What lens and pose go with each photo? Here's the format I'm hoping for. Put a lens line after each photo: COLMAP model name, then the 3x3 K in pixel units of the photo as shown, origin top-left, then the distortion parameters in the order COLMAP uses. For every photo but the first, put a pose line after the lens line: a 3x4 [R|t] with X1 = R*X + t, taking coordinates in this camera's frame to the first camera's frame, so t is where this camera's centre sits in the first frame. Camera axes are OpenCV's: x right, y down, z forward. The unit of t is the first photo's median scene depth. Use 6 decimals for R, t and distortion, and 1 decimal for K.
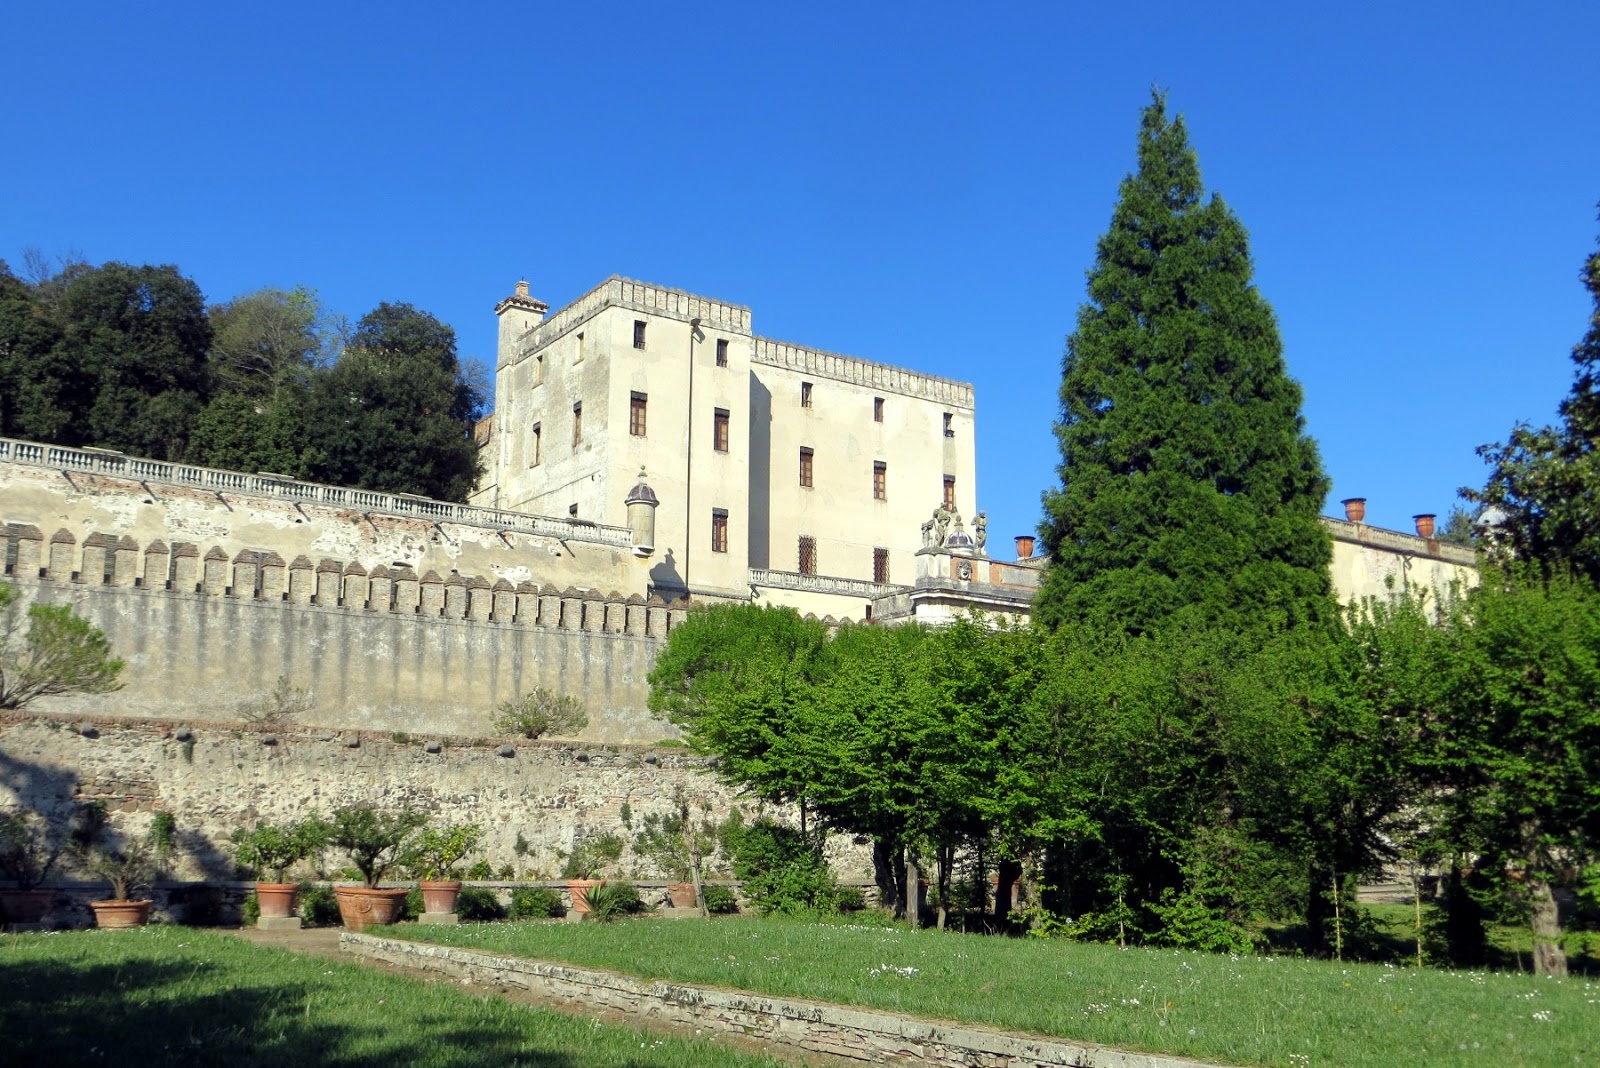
lens RADIAL K [[1530.2, 0, 800.0], [0, 1530.2, 534.0], [0, 0, 1]] dist [0.000529, 0.001649]
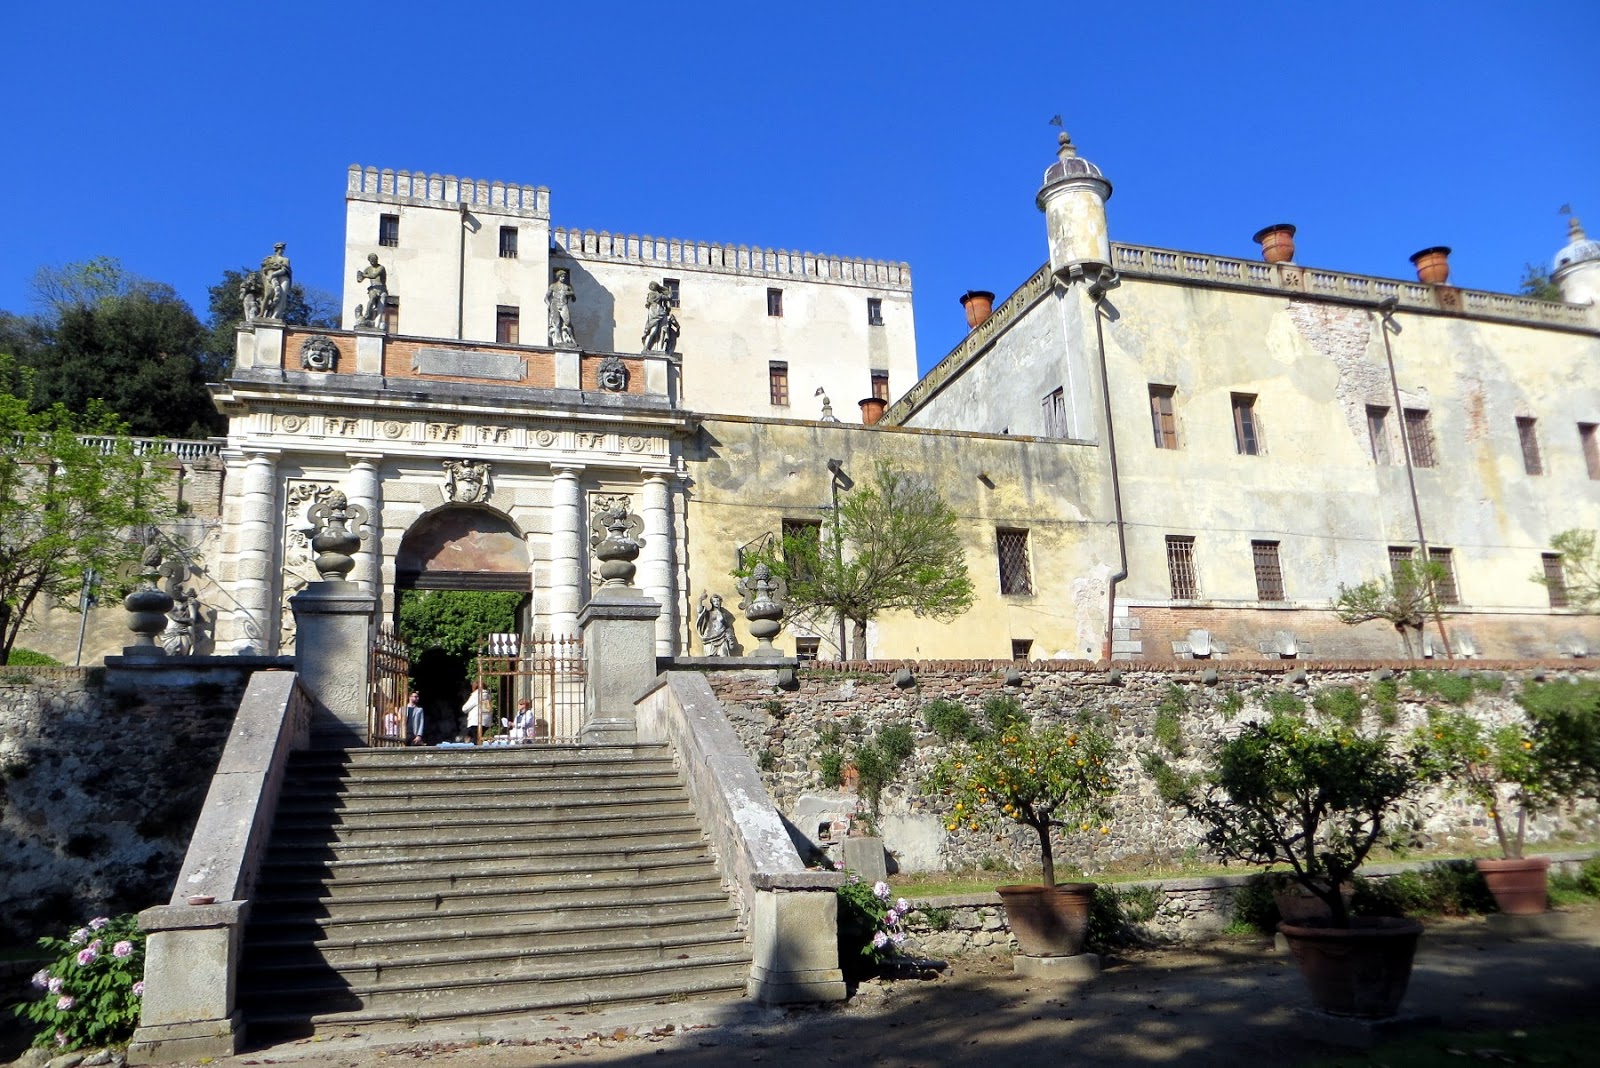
lens RADIAL K [[1192.3, 0, 800.0], [0, 1192.3, 534.0], [0, 0, 1]] dist [-0.001888, -0.000530]
pose [[0.951669, -0.120102, -0.282669, 0.266638], [0.111119, 0.992663, -0.047663, 0.088594], [0.286320, 0.013950, 0.958033, 0.430880]]
